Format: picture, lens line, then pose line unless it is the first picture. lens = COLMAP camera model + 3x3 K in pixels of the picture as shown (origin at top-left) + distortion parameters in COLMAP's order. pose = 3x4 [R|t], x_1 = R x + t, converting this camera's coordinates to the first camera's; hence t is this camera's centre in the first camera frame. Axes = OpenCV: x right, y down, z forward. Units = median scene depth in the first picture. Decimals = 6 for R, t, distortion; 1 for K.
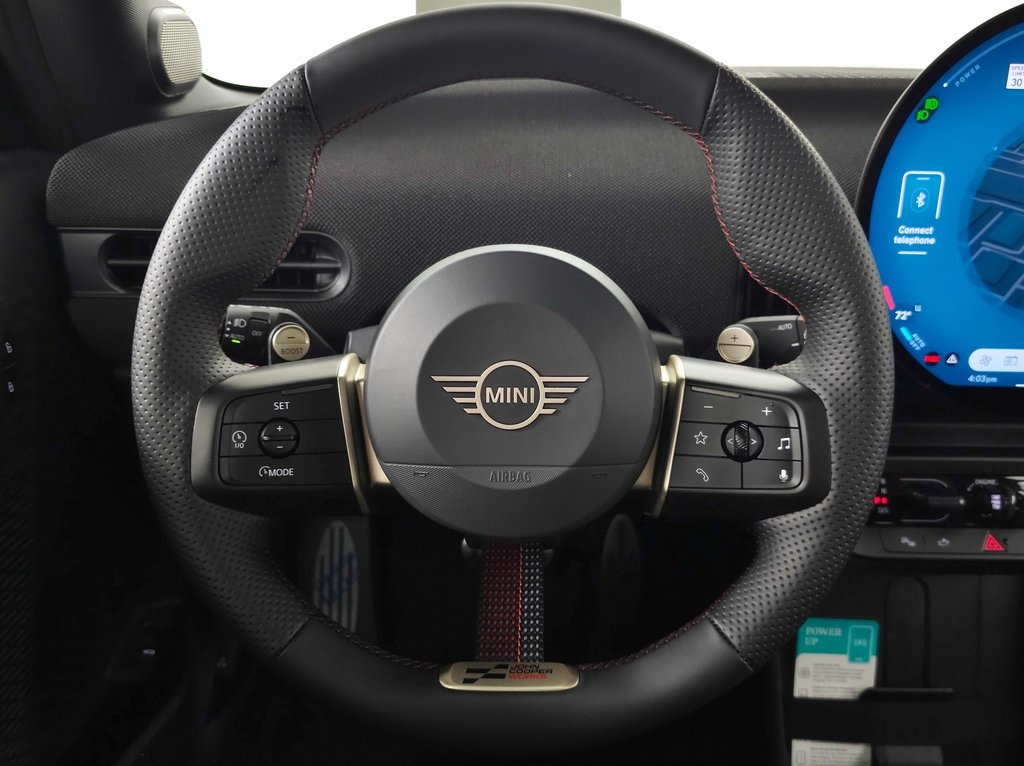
lens RADIAL K [[843.0, 0, 518.8], [0, 843.0, 379.9], [0, 0, 1]] dist [0.005656, -0.002737]
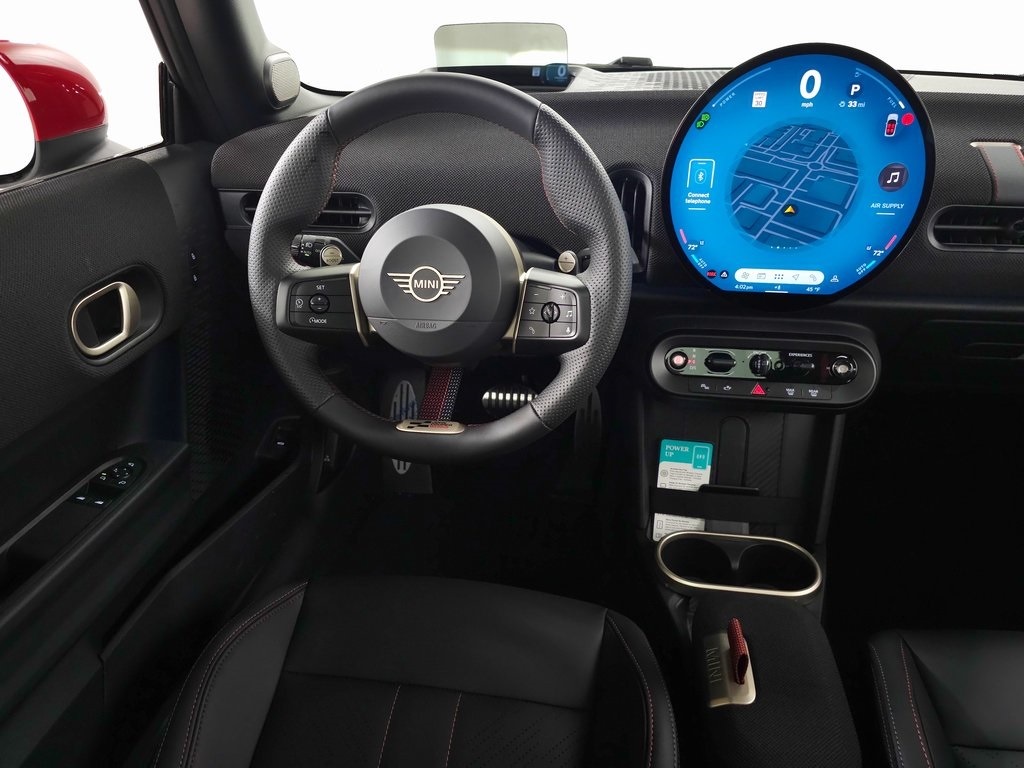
lens RADIAL K [[696.7, 0, 512.0], [0, 696.7, 384.0], [0, 0, 1]] dist [0.051014, -0.067712]
pose [[0.989909, 0.042976, -0.135029, 0.324147], [-0.026530, 0.992259, 0.121317, 0.036154], [0.139197, -0.116511, 0.983387, -0.474622]]
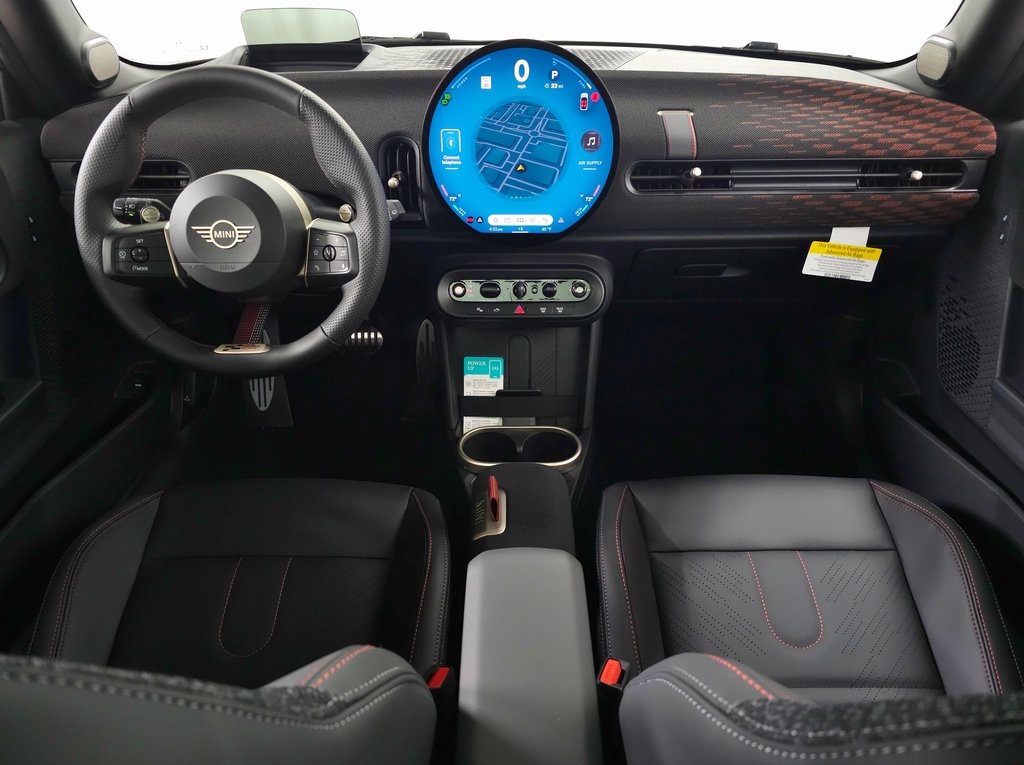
lens RADIAL K [[685.3, 0, 517.9], [0, 685.3, 377.6], [0, 0, 1]] dist [0.052301, -0.047729]
pose [[0.999862, -0.016611, -0.000155, 0.660414], [0.016371, 0.983805, 0.178491, 0.065063], [-0.002813, -0.178469, 0.983941, -0.855235]]
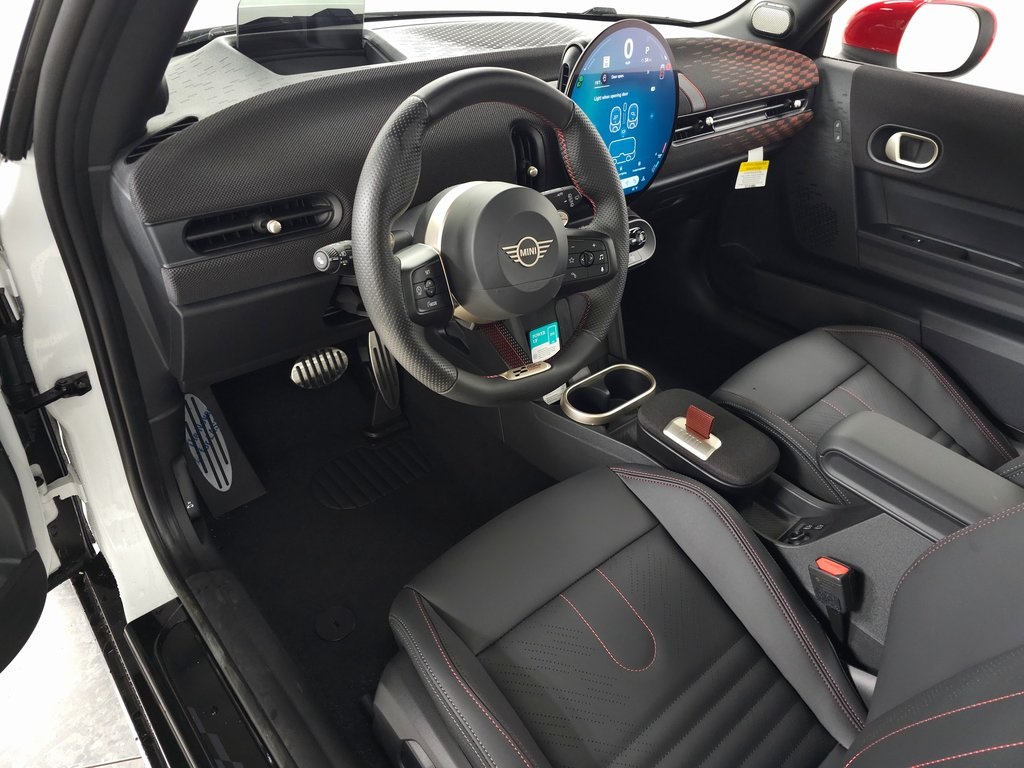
lens RADIAL K [[685.3, 0, 517.9], [0, 685.3, 379.1], [0, 0, 1]] dist [0.052301, -0.047729]
pose [[0.744365, -0.357038, 0.564309, -0.963057], [0.209536, 0.927264, 0.310285, -0.193371], [-0.634047, -0.112722, 0.765035, -0.389629]]
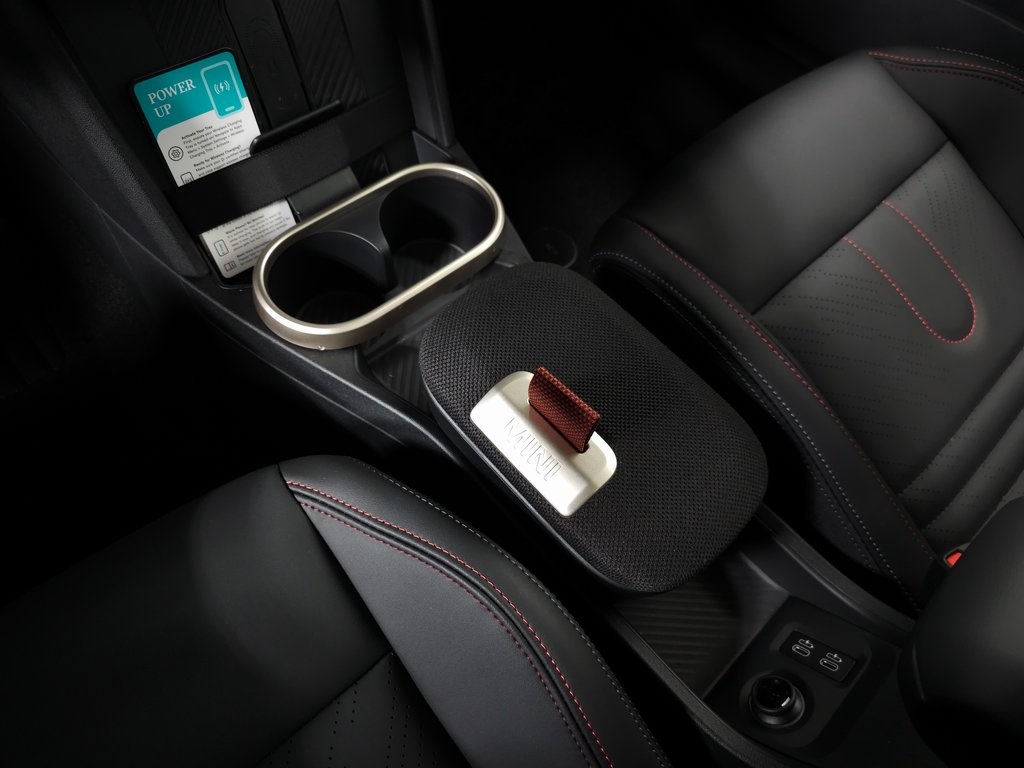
lens RADIAL K [[696.7, 0, 512.0], [0, 696.7, 384.0], [0, 0, 1]] dist [0.051014, -0.067712]
pose [[0.720133, -0.558516, 0.411665, 0.254339], [0.169225, 0.716784, 0.676450, 0.163229], [-0.672883, -0.417470, 0.610695, 0.442422]]
